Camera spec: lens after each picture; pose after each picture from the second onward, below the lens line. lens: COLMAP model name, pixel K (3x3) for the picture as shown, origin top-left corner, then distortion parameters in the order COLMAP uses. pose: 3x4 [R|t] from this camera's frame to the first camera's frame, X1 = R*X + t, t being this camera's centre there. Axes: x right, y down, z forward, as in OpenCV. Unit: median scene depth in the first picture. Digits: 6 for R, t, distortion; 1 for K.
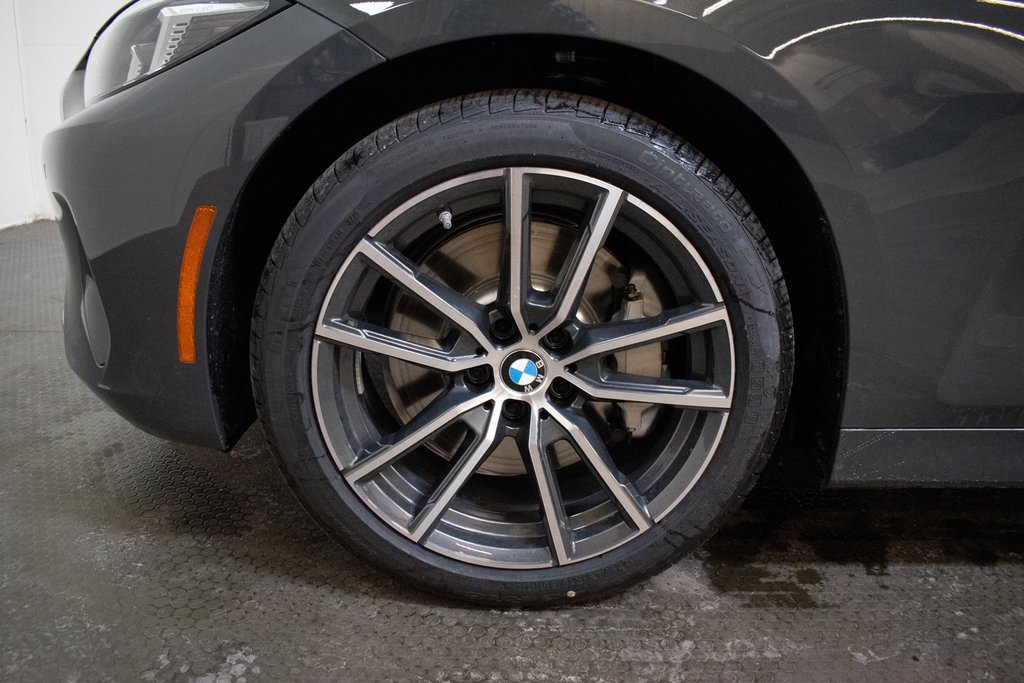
lens RADIAL K [[789.6, 0, 513.4], [0, 789.6, 338.1], [0, 0, 1]] dist [-0.100025, 0.020810]
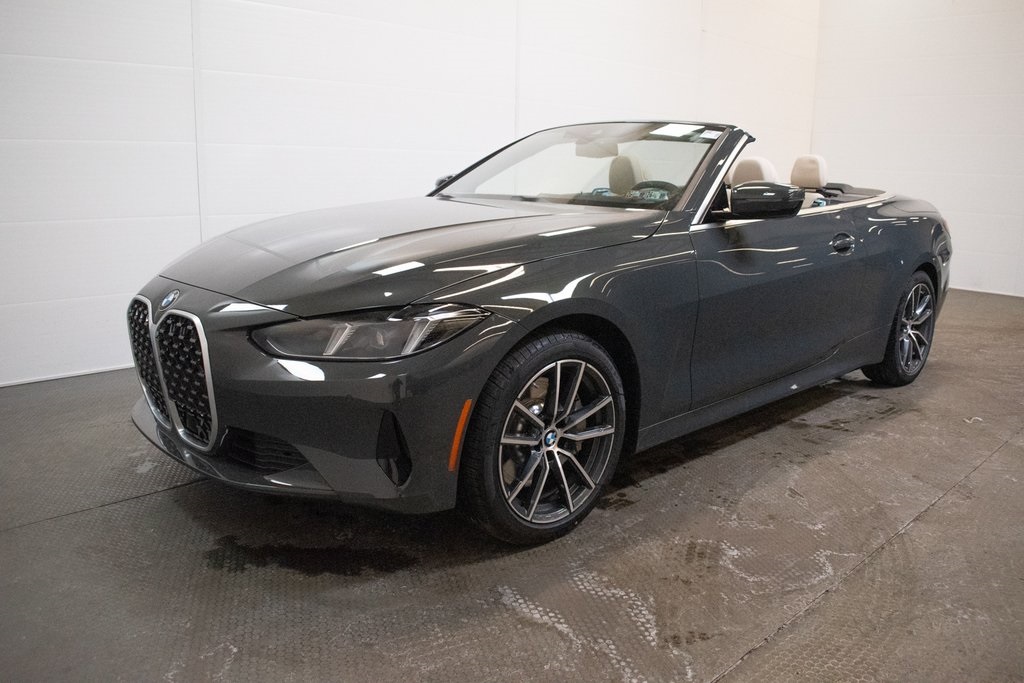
lens RADIAL K [[789.6, 0, 516.6], [0, 789.6, 343.7], [0, 0, 1]] dist [-0.100025, 0.020810]
pose [[0.736298, -0.165415, 0.656128, -1.644890], [0.203780, 0.978849, 0.018097, -0.315574], [-0.645244, 0.120381, 0.754433, -0.829419]]
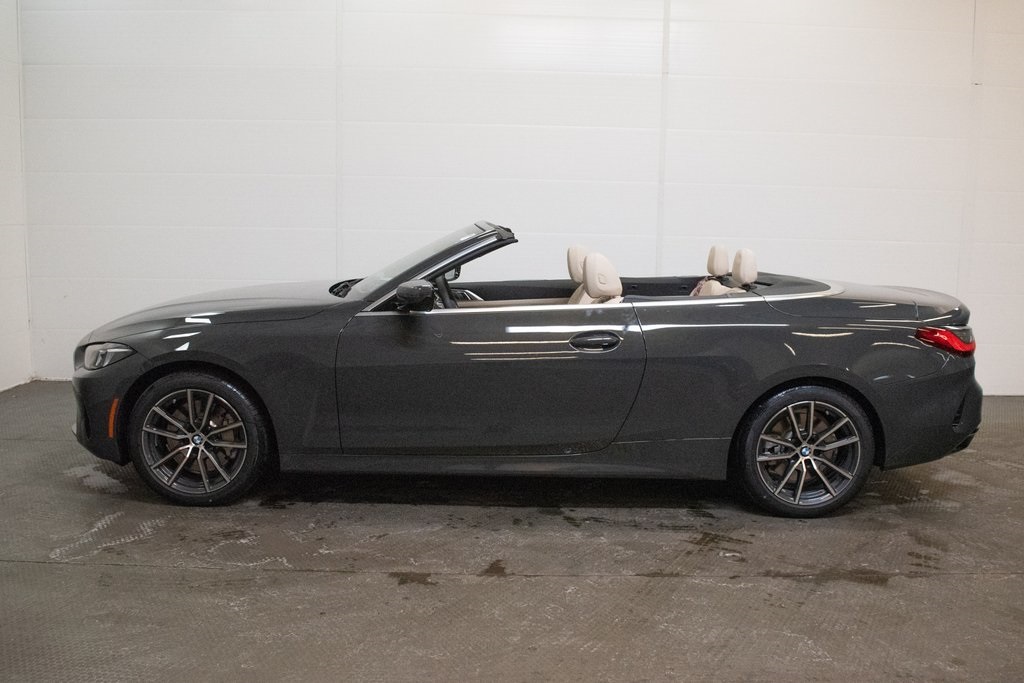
lens RADIAL K [[929.8, 0, 514.4], [0, 929.8, 340.3], [0, 0, 1]] dist [-0.076495, 0.000000]
pose [[0.999803, -0.014431, -0.013599, 1.638874], [0.012134, 0.987680, -0.156017, 0.285509], [0.015683, 0.155822, 0.987661, -3.508451]]
